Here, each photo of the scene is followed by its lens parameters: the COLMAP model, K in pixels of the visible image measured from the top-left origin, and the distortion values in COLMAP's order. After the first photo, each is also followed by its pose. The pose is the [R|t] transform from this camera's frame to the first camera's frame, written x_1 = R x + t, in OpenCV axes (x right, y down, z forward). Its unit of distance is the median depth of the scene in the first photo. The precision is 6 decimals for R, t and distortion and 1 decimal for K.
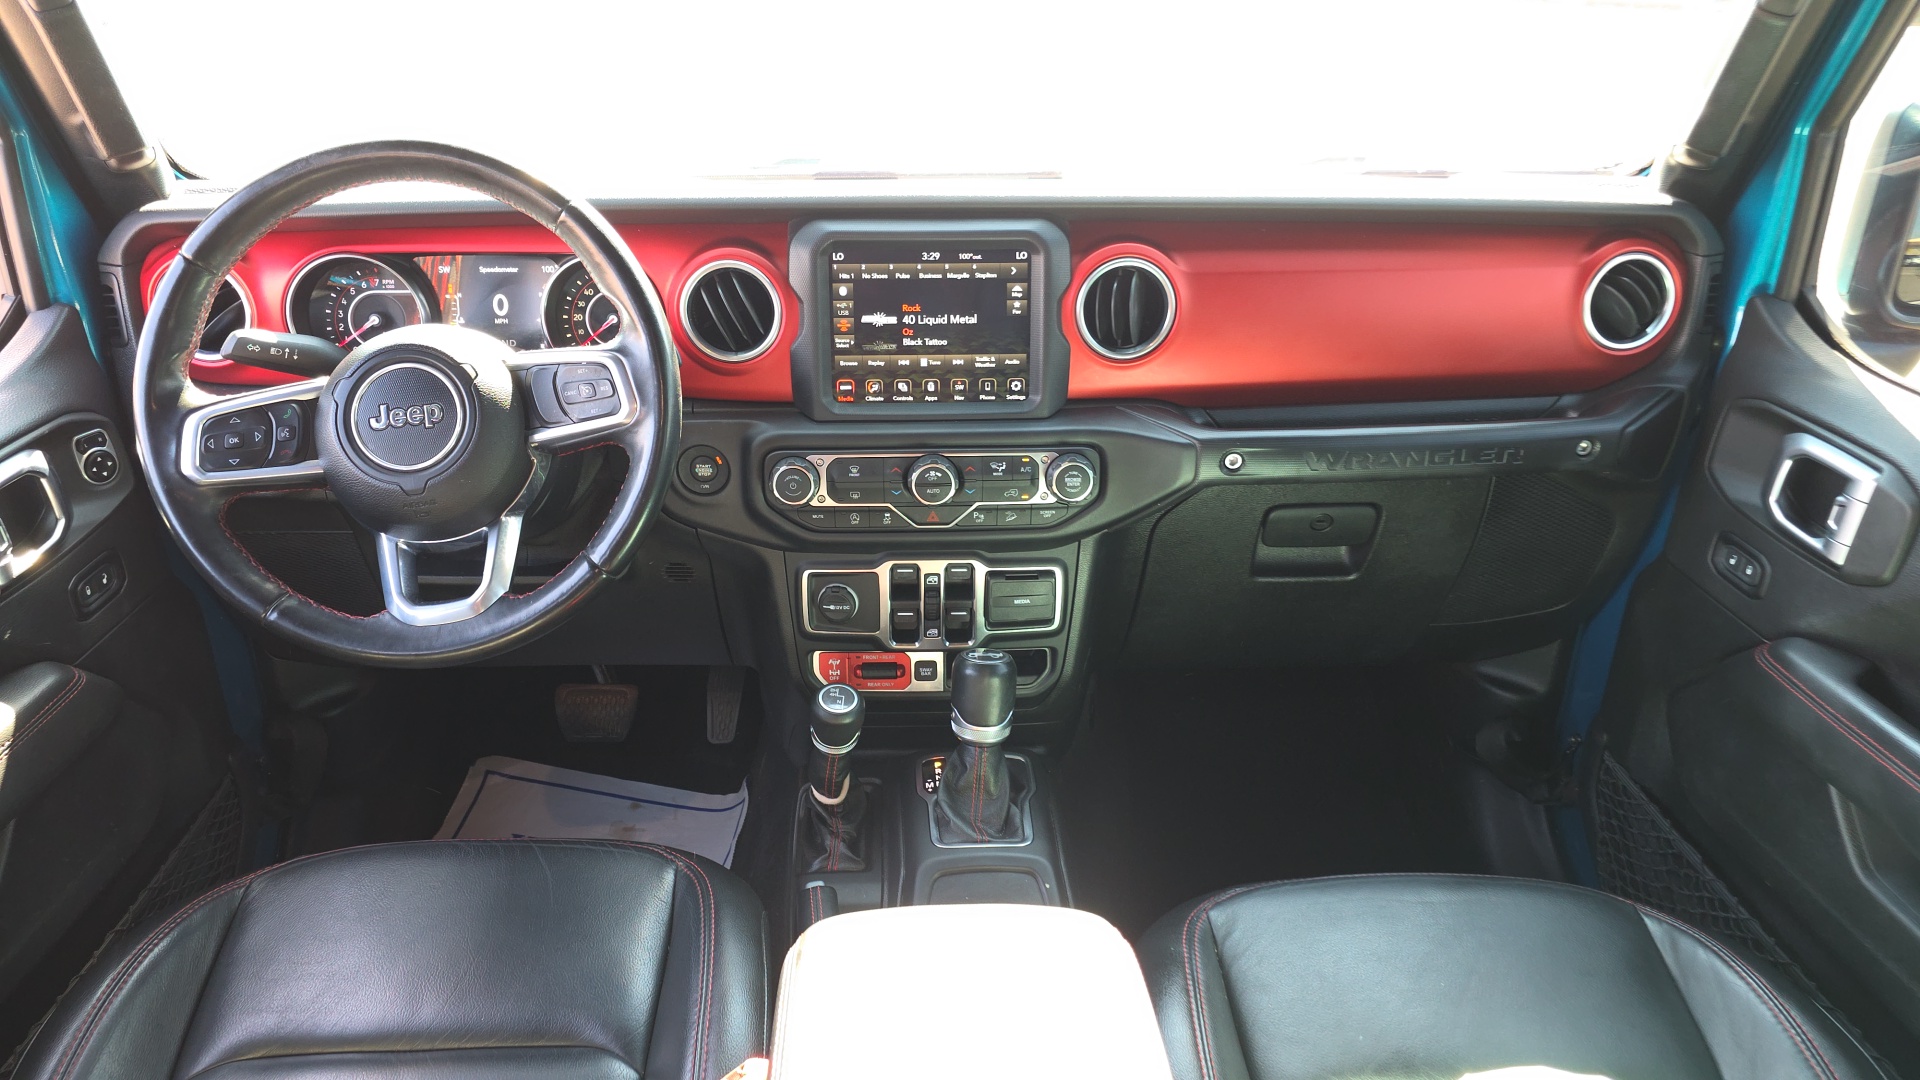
lens RADIAL K [[1313.6, 0, 945.4], [0, 1313.6, 553.8], [0, 0, 1]] dist [0.108551, -0.153781]
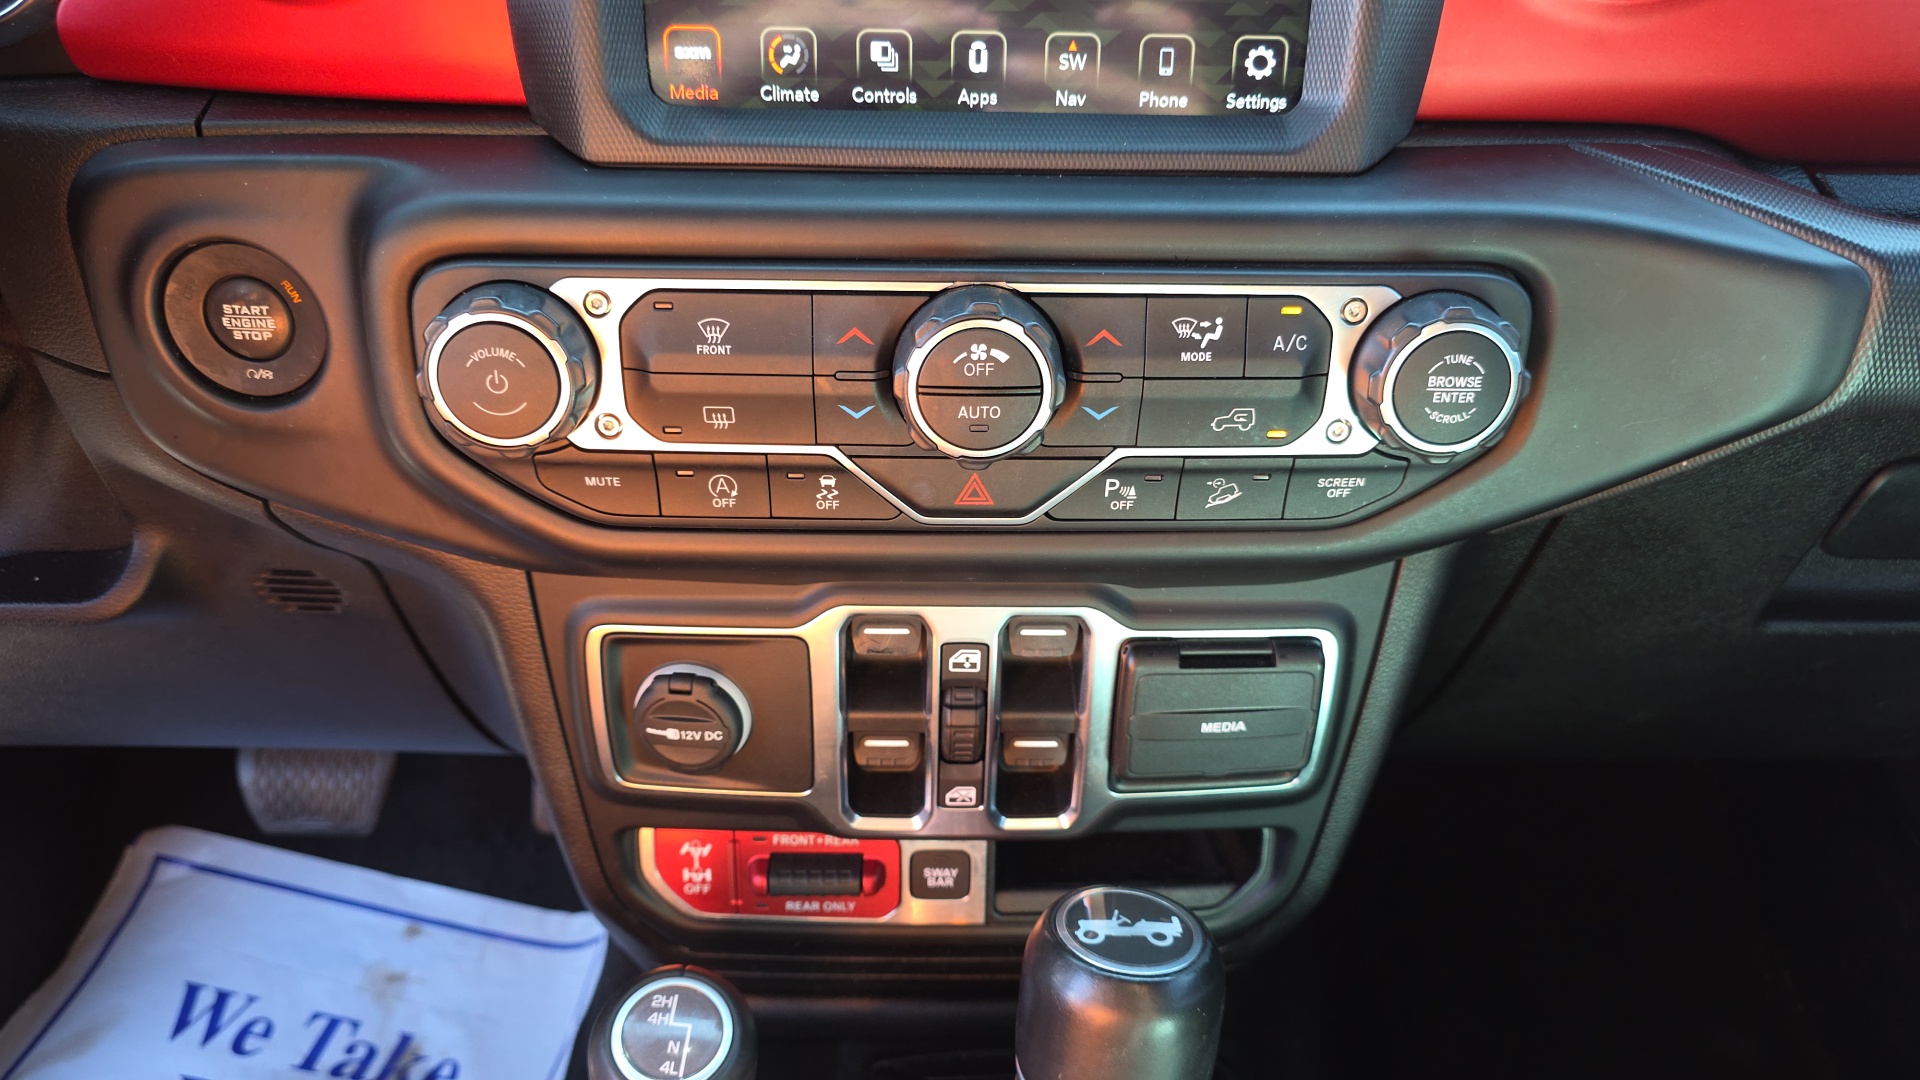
lens RADIAL K [[1341.6, 0, 962.1], [0, 1341.6, 557.9], [0, 0, 1]] dist [0.046500, -0.088879]
pose [[0.999764, 0.021111, 0.005216, -0.013913], [-0.021543, 0.994224, 0.105136, -0.046323], [-0.002966, -0.105224, 0.994444, 0.690207]]
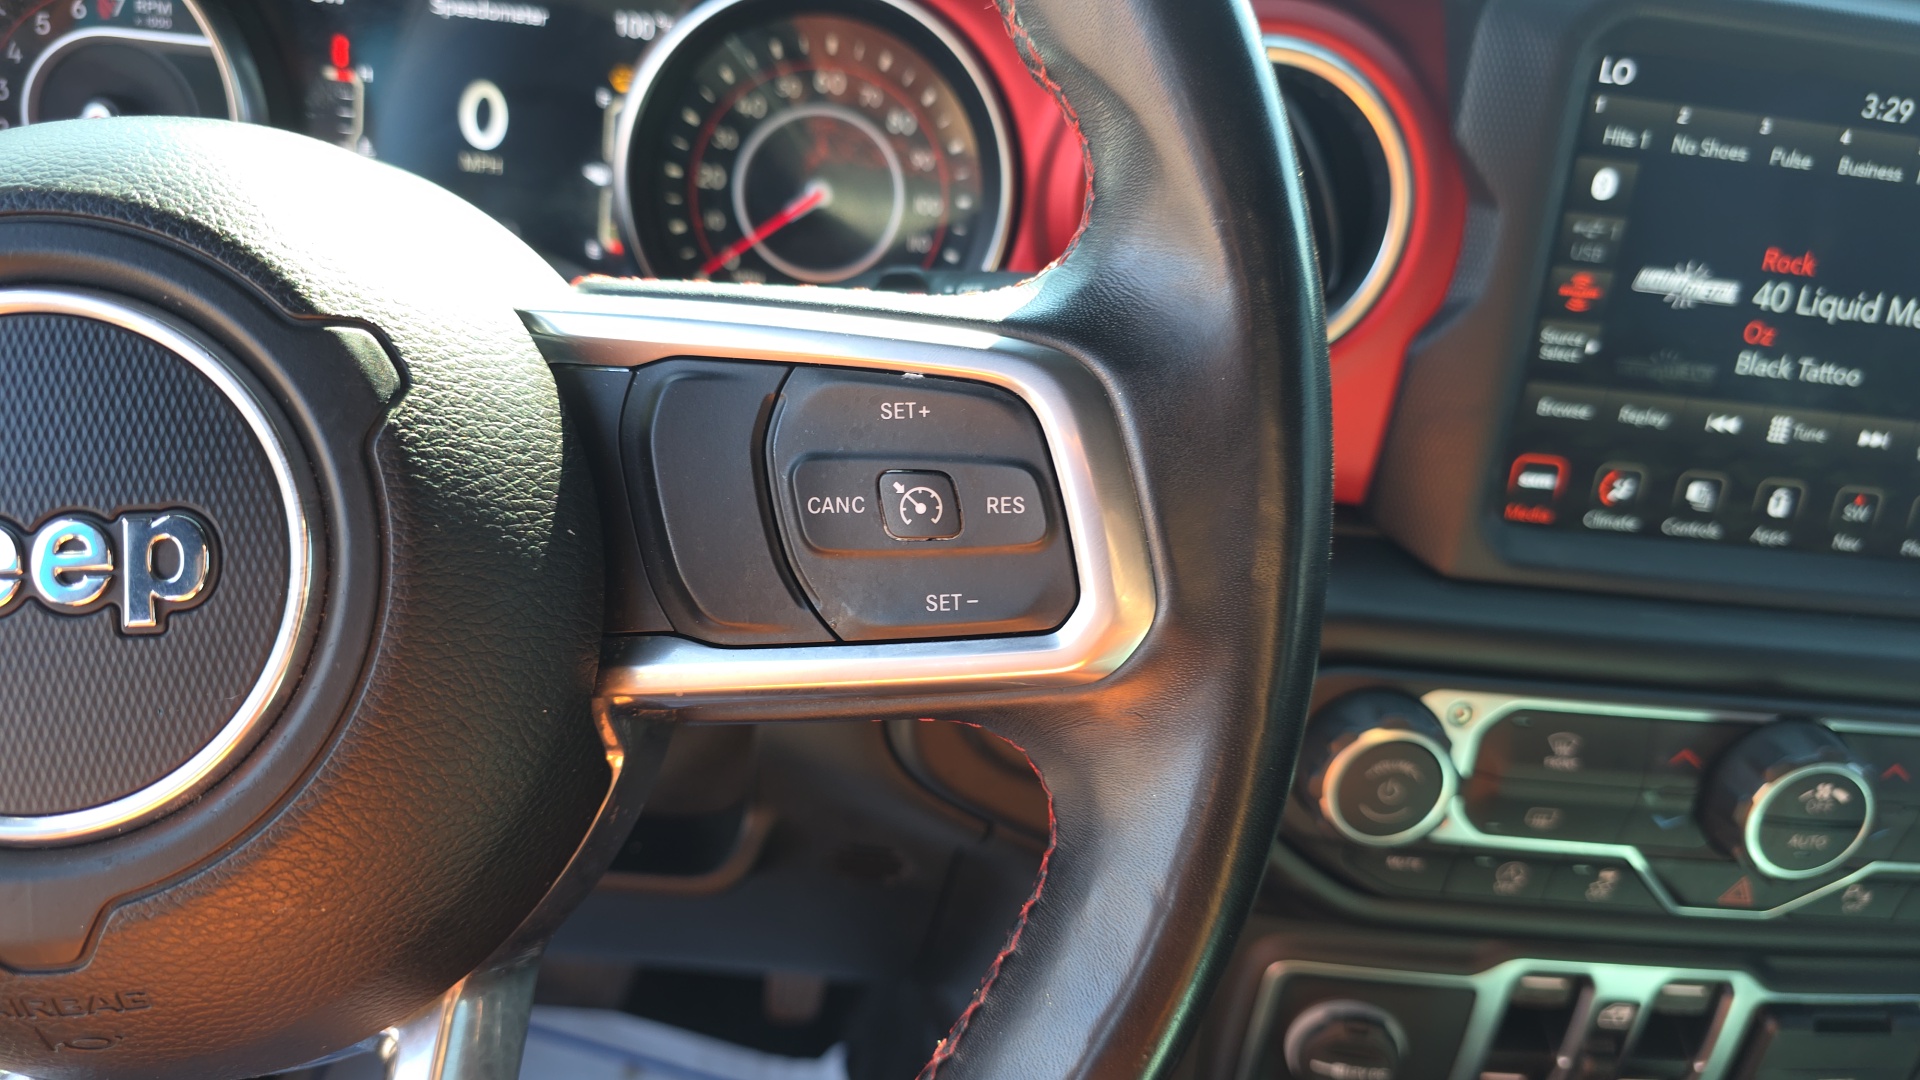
lens RADIAL K [[1360.1, 0, 951.5], [0, 1360.1, 533.2], [0, 0, 1]] dist [0.004467, -0.030253]
pose [[0.992553, 0.099873, 0.069736, -0.243633], [-0.101948, 0.994427, 0.026855, -0.108847], [-0.066665, -0.033764, 0.997204, 0.680872]]
